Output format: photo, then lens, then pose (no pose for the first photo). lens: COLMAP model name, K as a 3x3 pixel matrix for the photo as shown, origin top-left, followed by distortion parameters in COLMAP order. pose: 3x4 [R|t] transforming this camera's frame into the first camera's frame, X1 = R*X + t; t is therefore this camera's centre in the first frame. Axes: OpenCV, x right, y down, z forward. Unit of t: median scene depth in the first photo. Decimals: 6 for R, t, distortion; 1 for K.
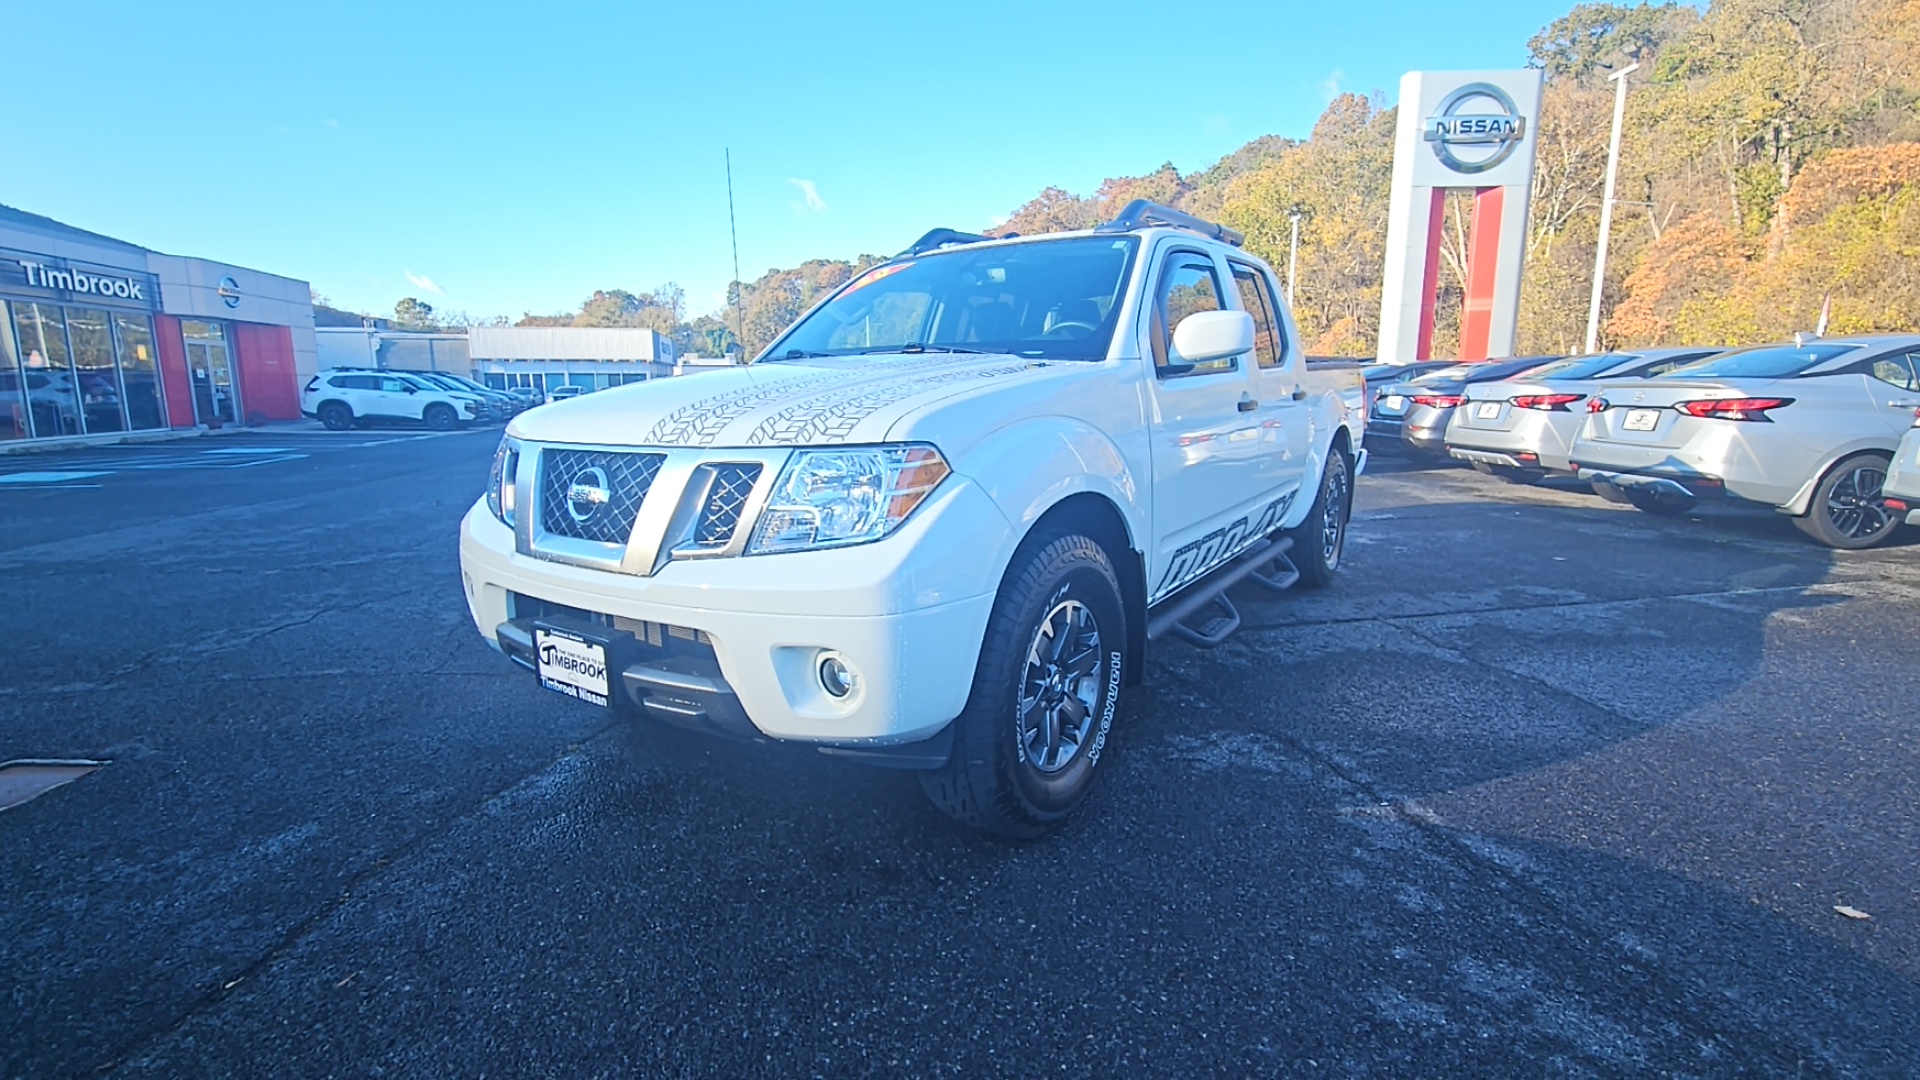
lens RADIAL K [[849.8, 0, 958.4], [0, 849.8, 532.1], [0, 0, 1]] dist [-0.000585, -0.001092]
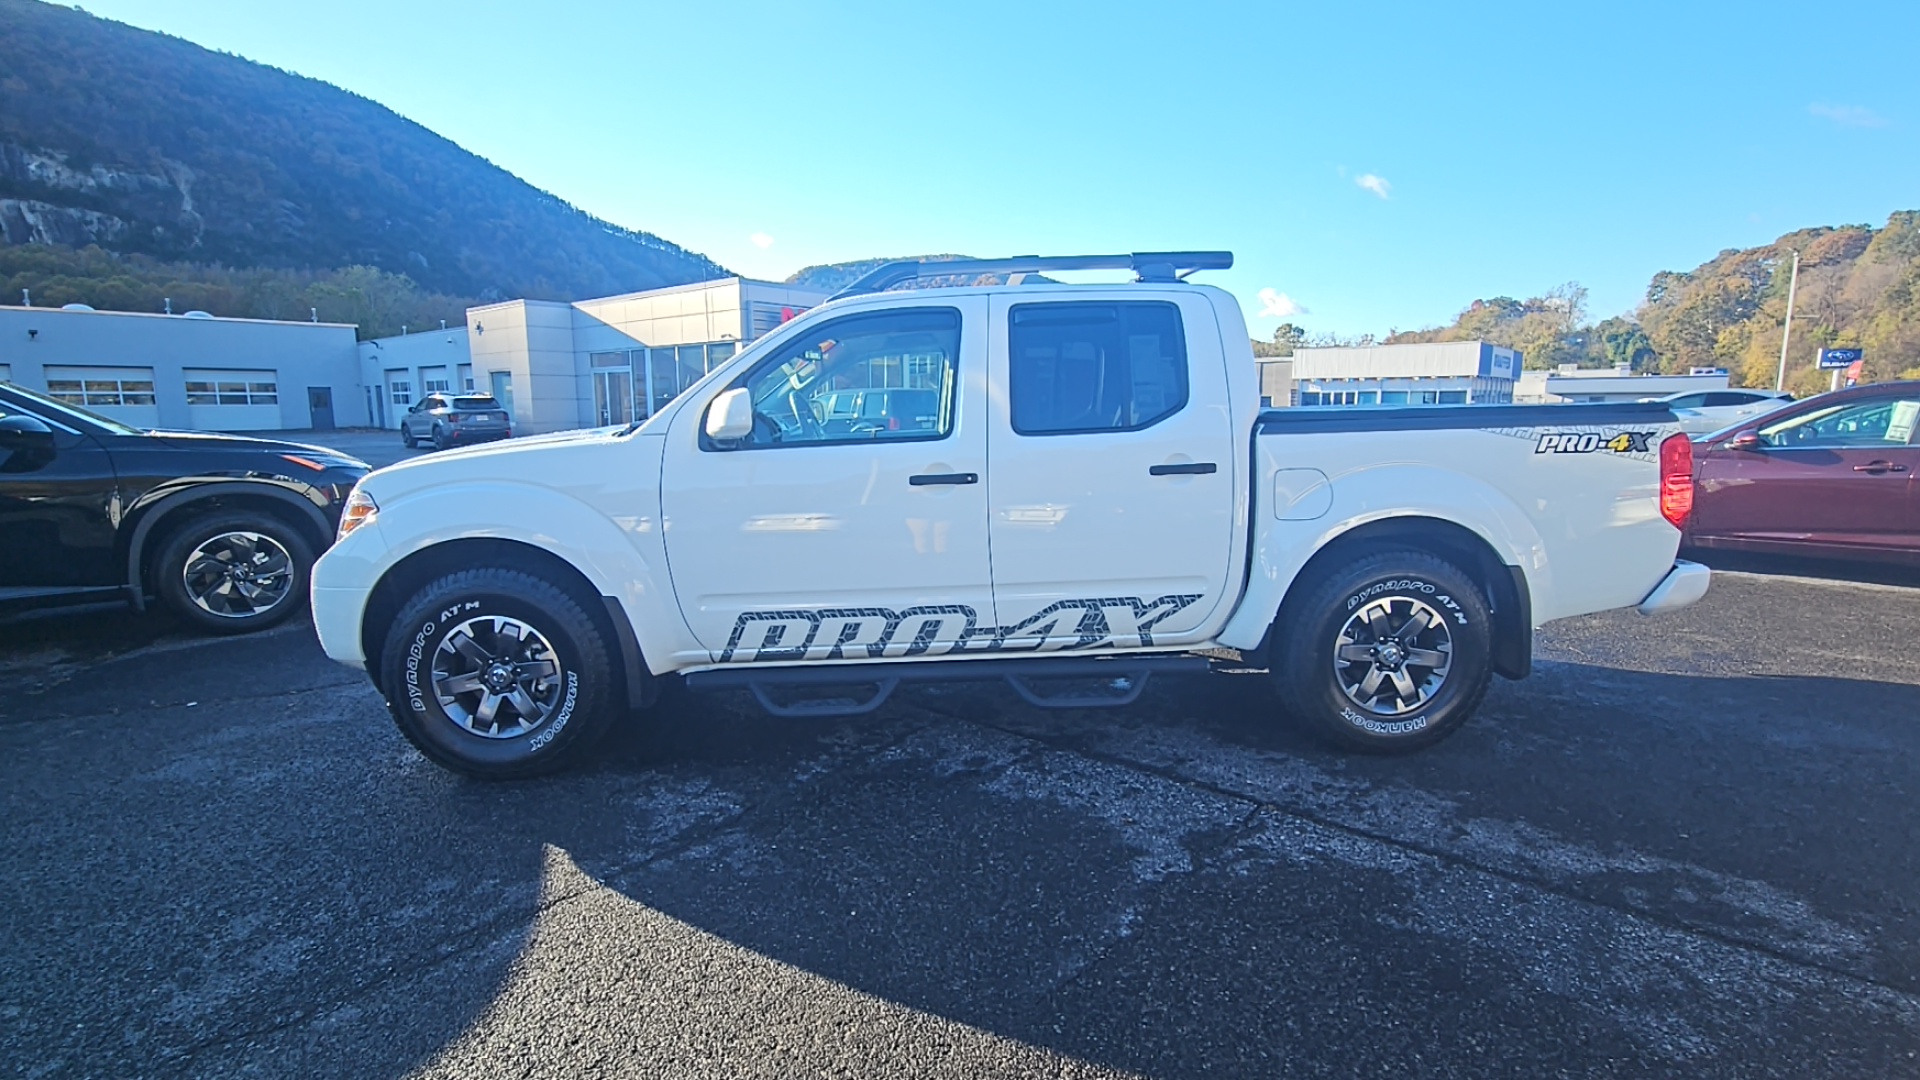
lens RADIAL K [[849.8, 0, 958.4], [0, 849.8, 532.1], [0, 0, 1]] dist [-0.000585, -0.001092]
pose [[0.602995, 0.115872, -0.789285, 0.982525], [-0.130571, 0.990388, 0.045642, -0.126466], [0.786986, 0.075536, 0.612329, 0.444759]]
